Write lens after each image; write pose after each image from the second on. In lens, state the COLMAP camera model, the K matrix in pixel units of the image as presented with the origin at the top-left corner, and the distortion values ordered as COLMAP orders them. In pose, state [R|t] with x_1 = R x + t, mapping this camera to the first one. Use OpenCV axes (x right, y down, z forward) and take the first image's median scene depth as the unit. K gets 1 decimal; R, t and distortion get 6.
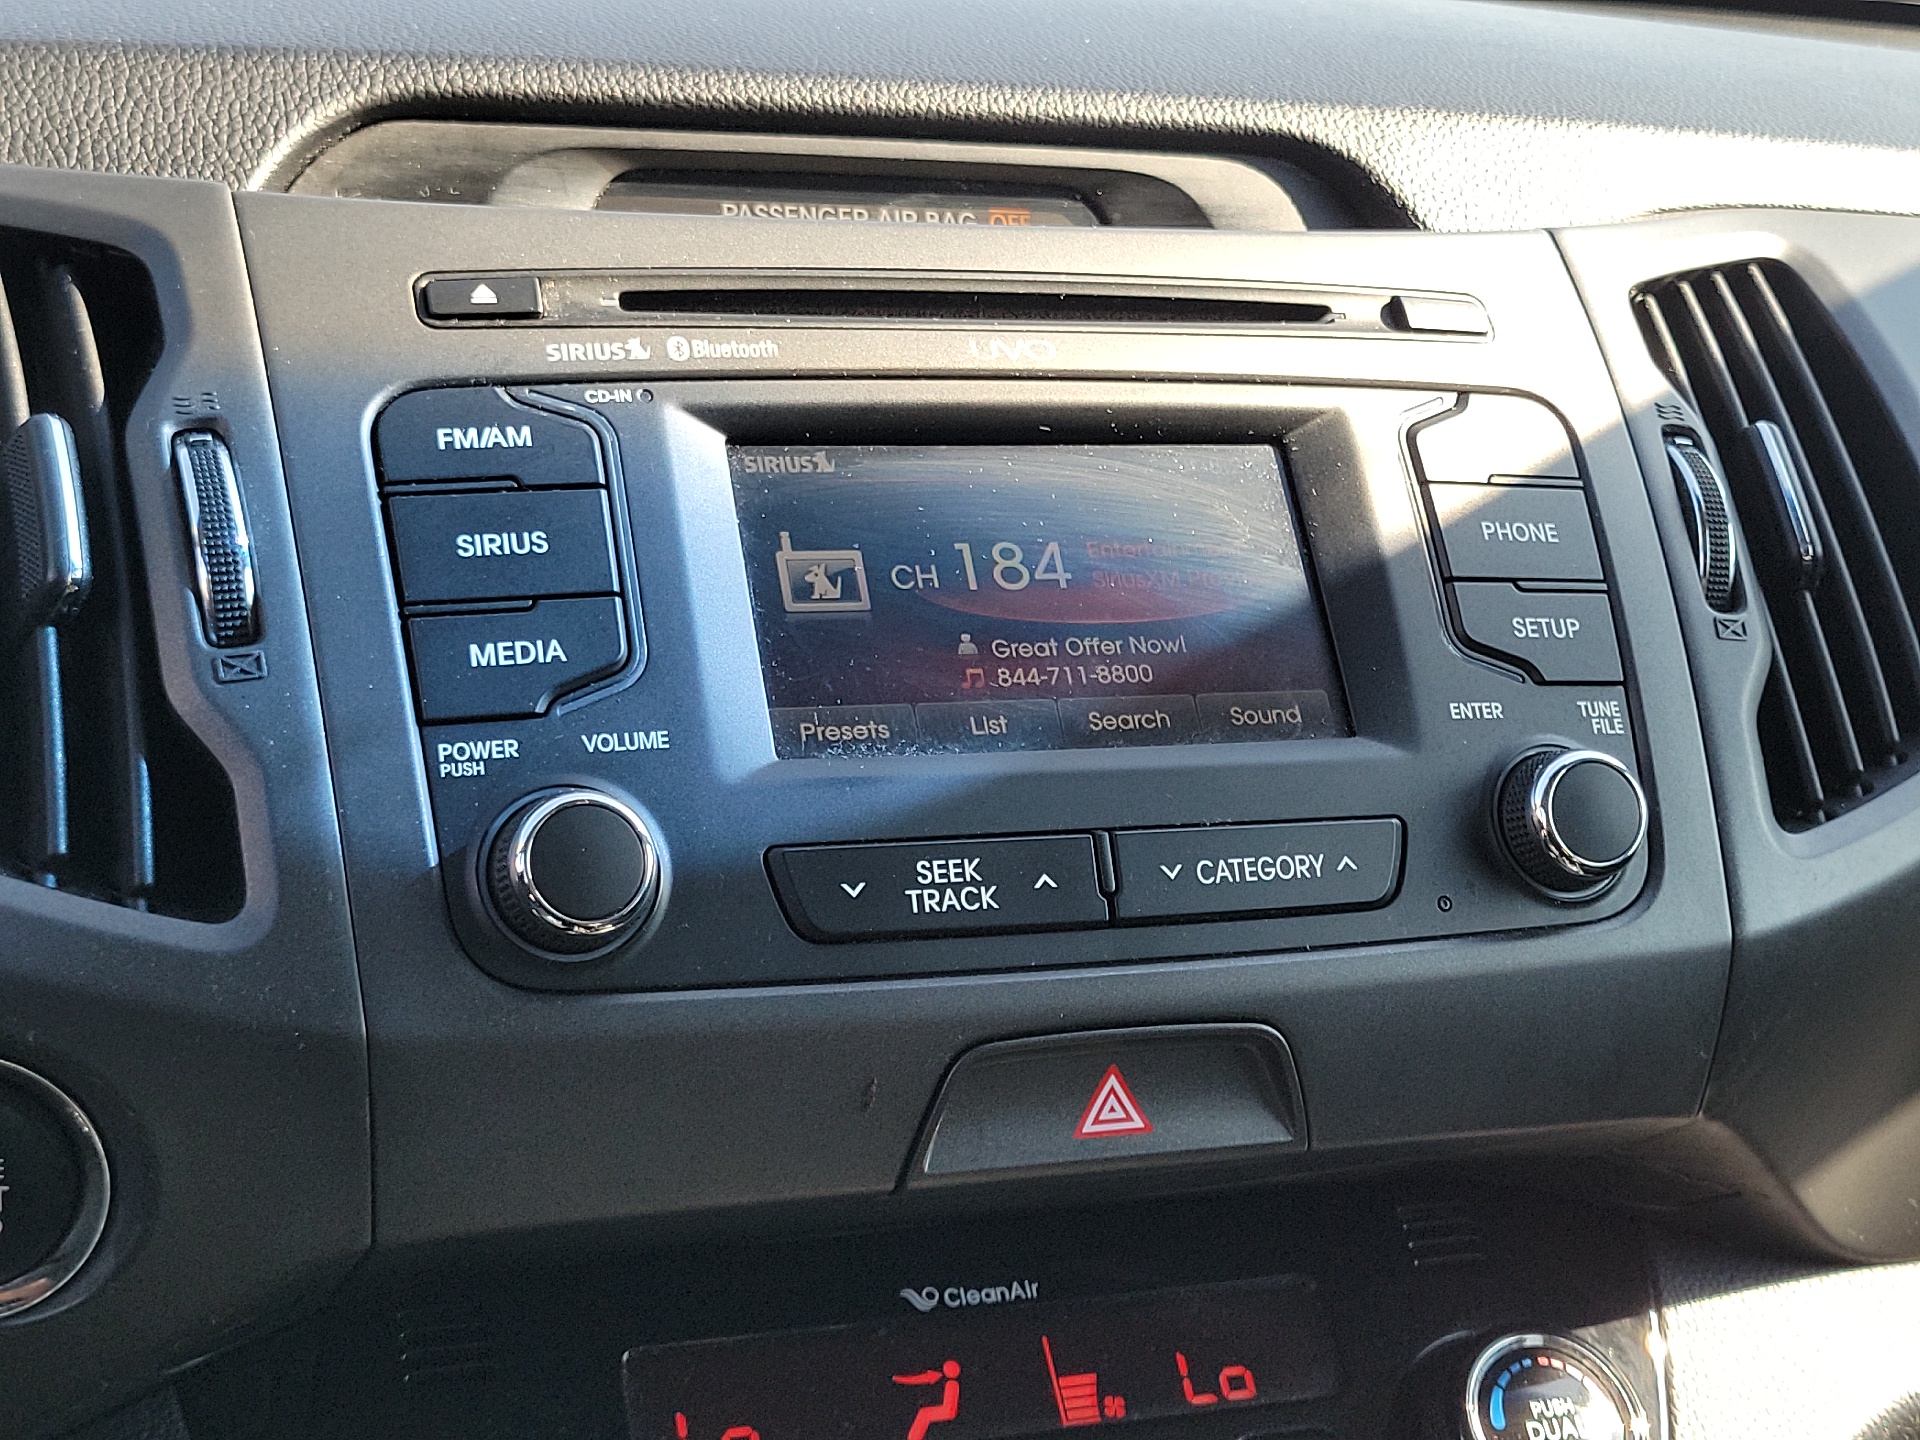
lens RADIAL K [[2818.5, 0, 965.1], [0, 2818.5, 740.1], [0, 0, 1]] dist [0.019919, 0.000000]
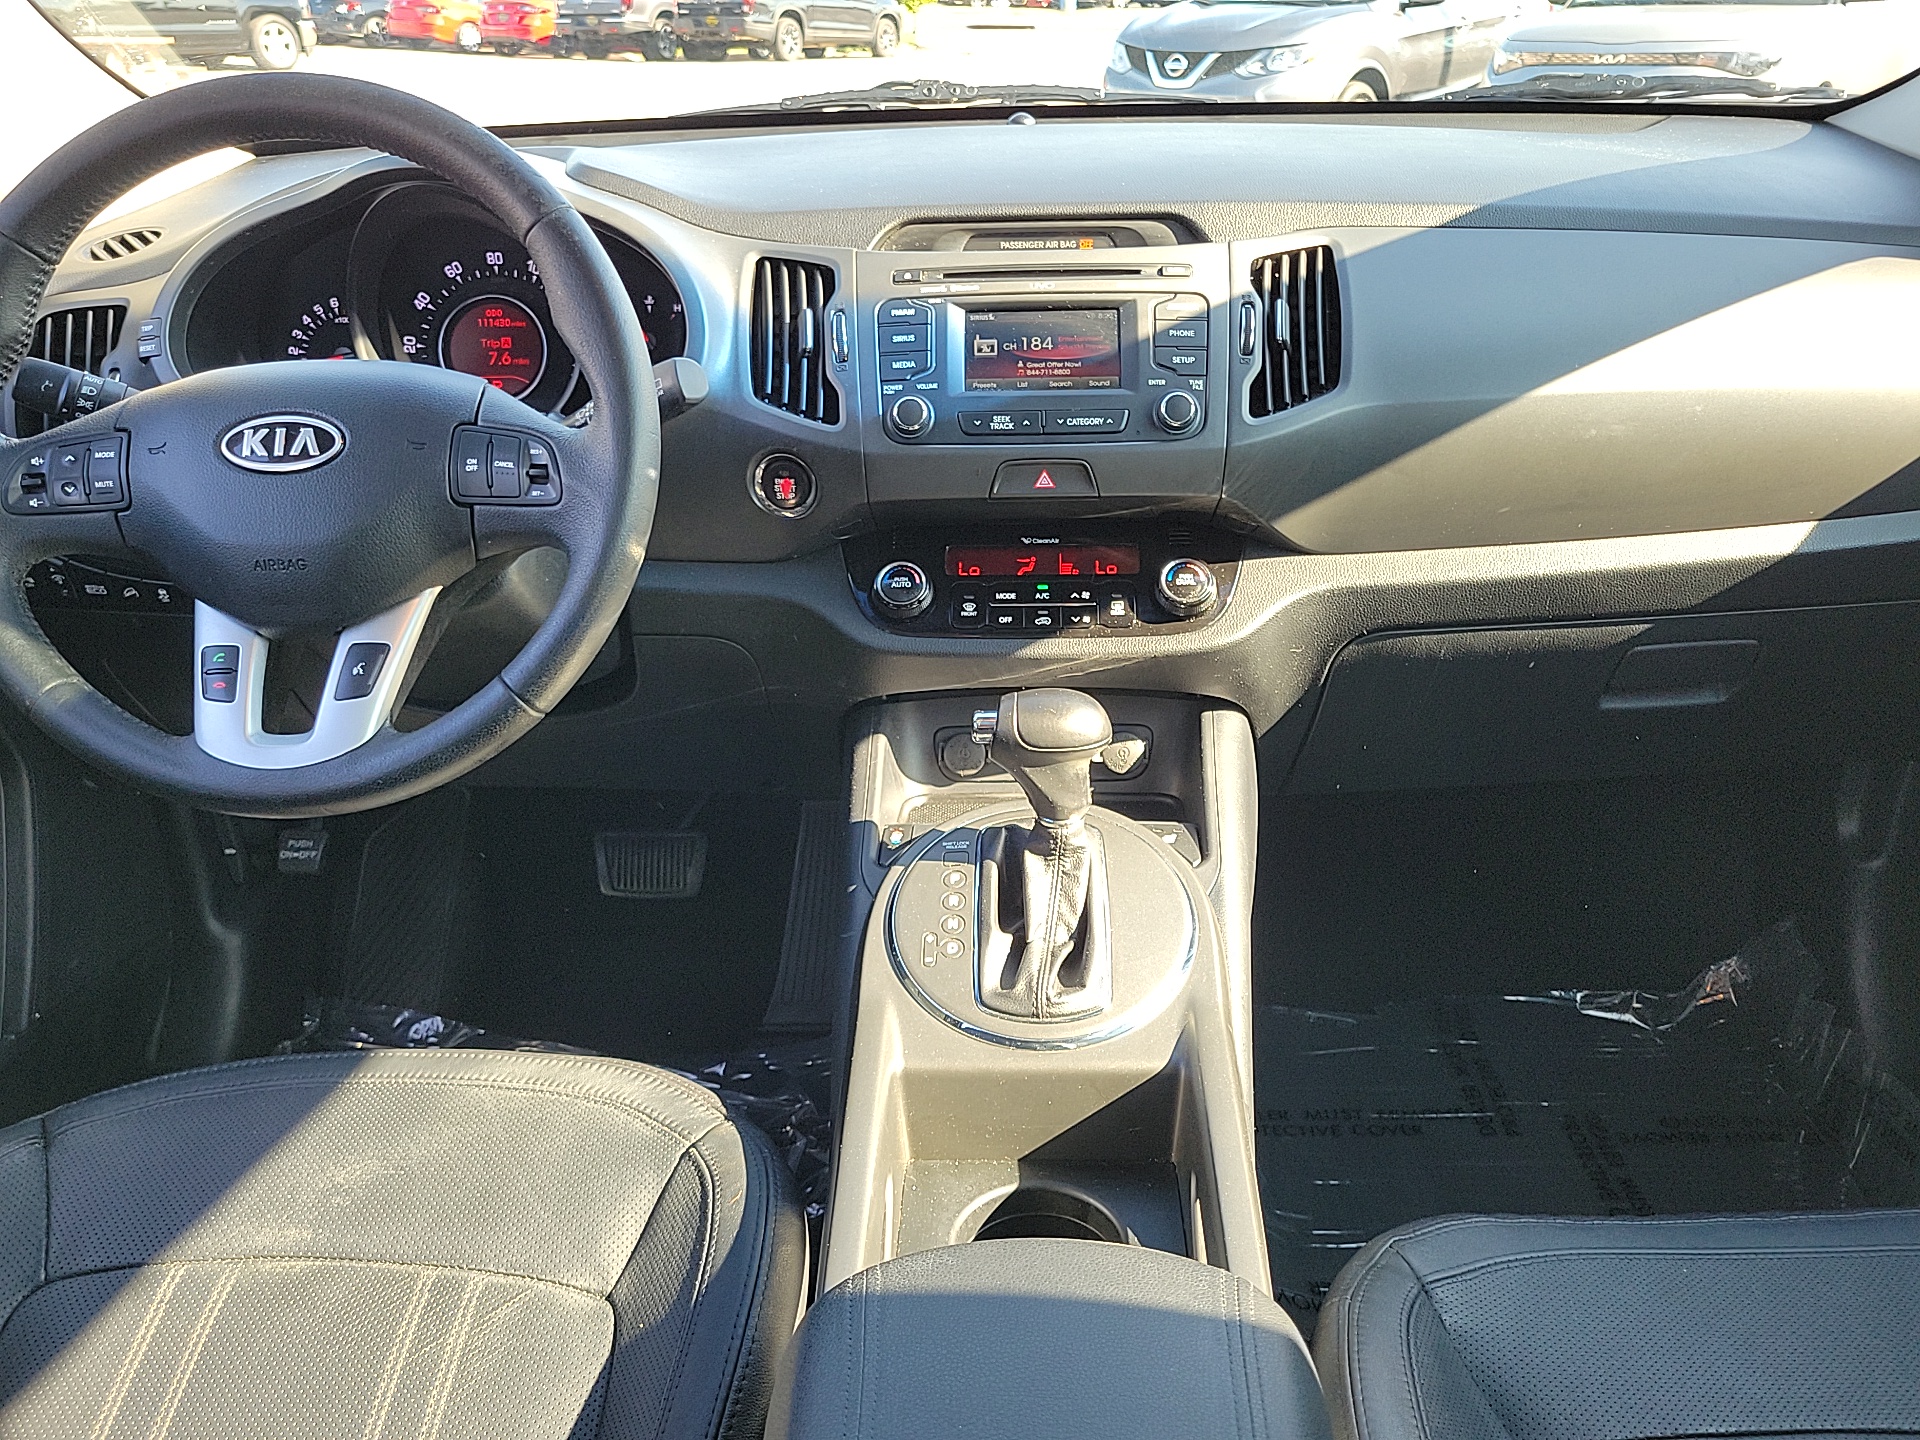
lens RADIAL K [[1575.5, 0, 978.4], [0, 1575.5, 755.8], [0, 0, 1]] dist [0.044282, -0.042283]
pose [[0.925038, 0.087950, -0.369554, 0.833310], [-0.022229, 0.983694, 0.178469, 0.115631], [0.379224, -0.156876, 0.911910, -1.162913]]
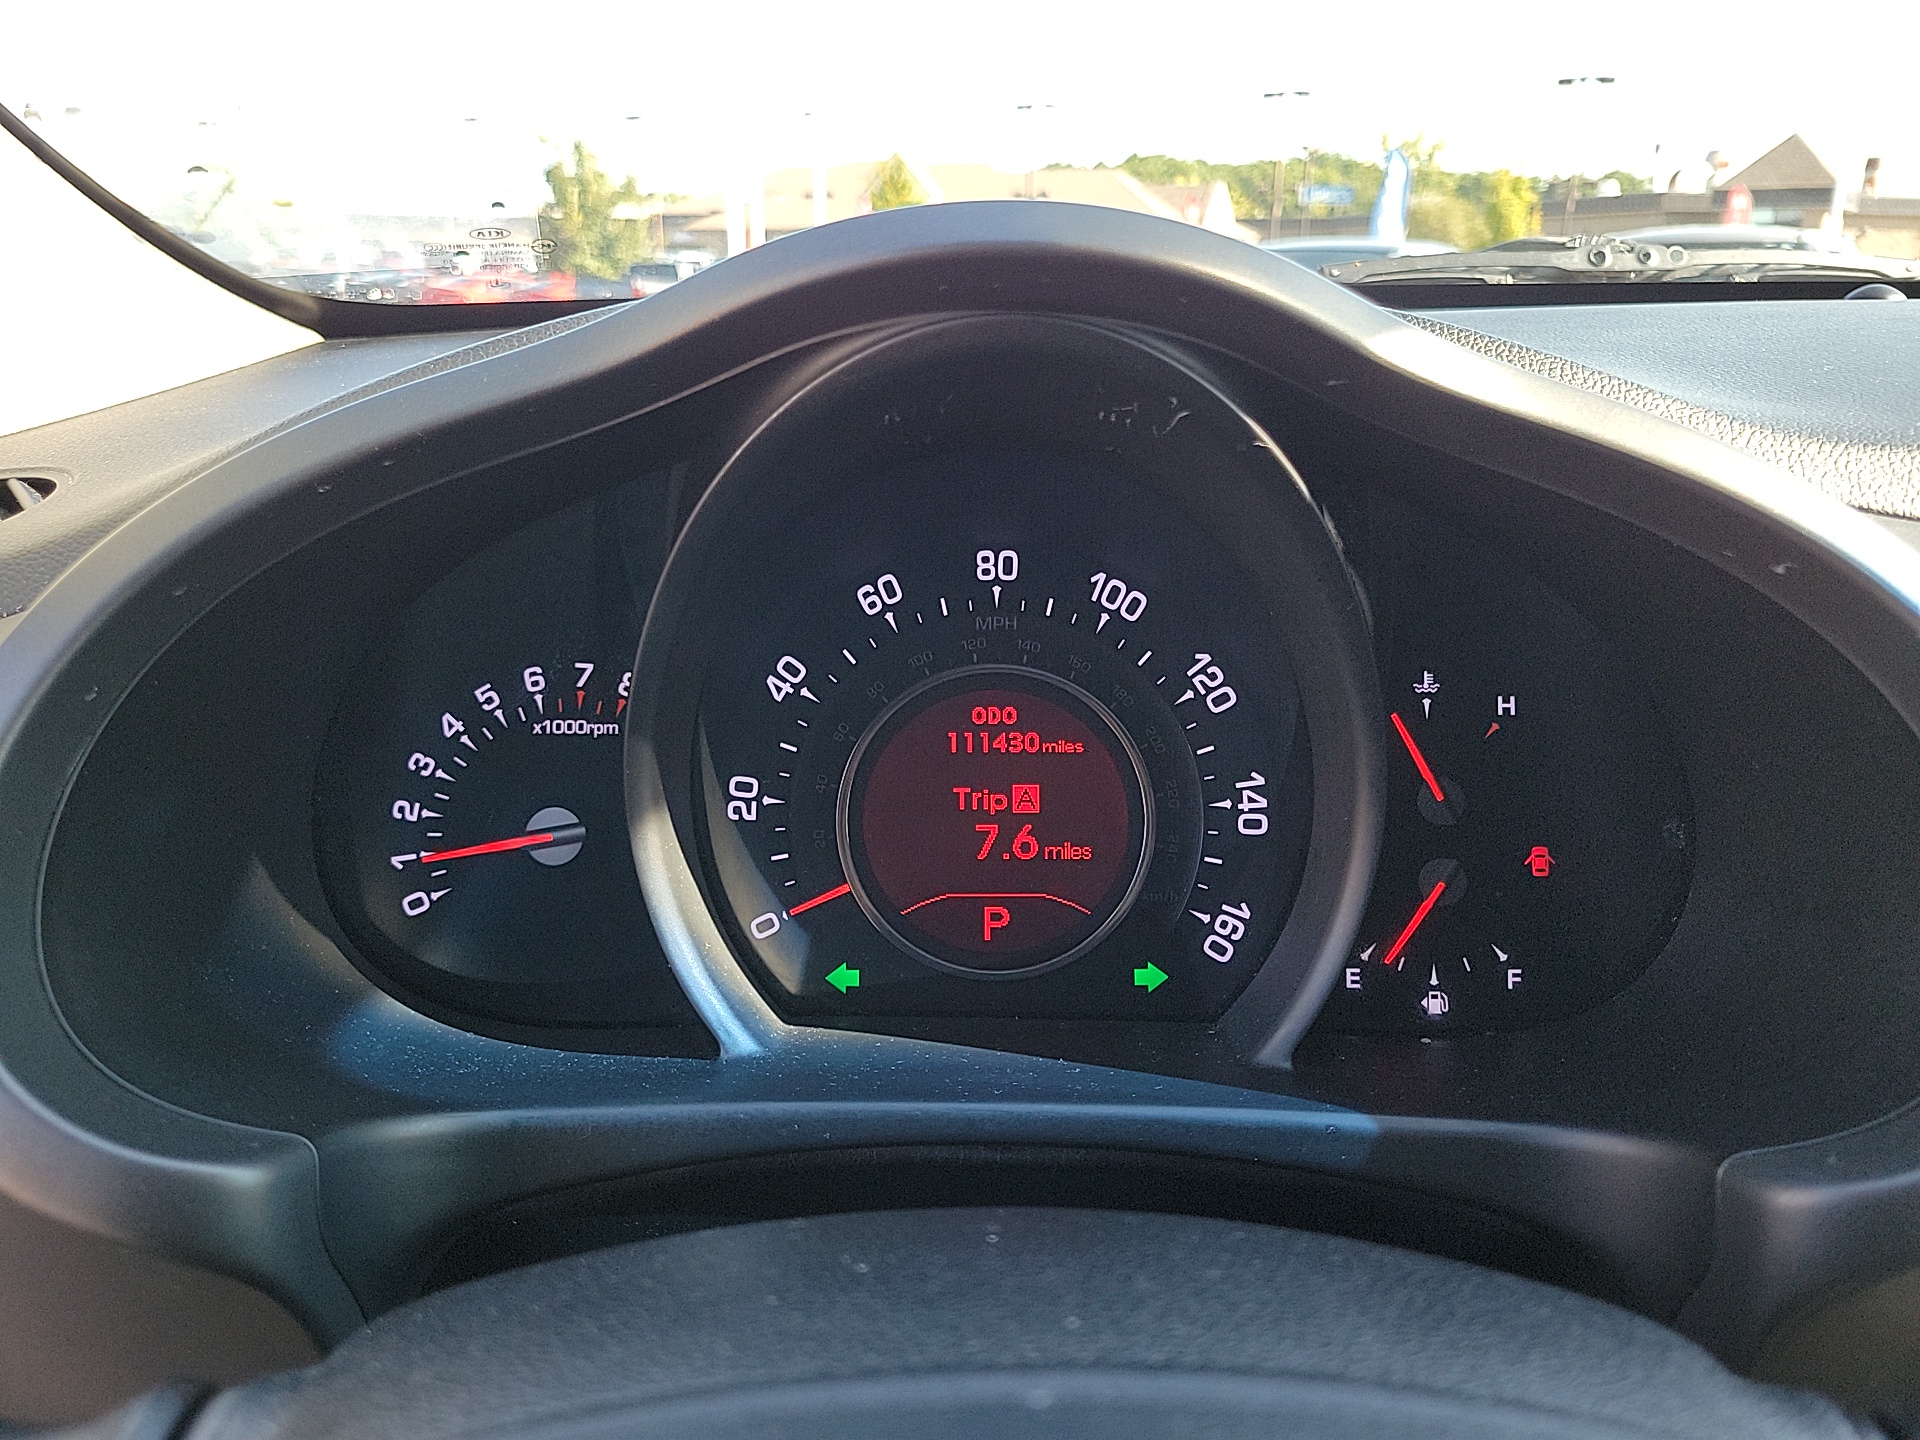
lens RADIAL K [[1463.3, 0, 948.4], [0, 1463.3, 716.8], [0, 0, 1]] dist [0.035783, -0.028875]
pose [[0.937108, 0.034606, -0.347320, -0.648741], [-0.035853, 0.999353, 0.002837, -0.116326], [0.347193, 0.009793, 0.937742, 0.211930]]
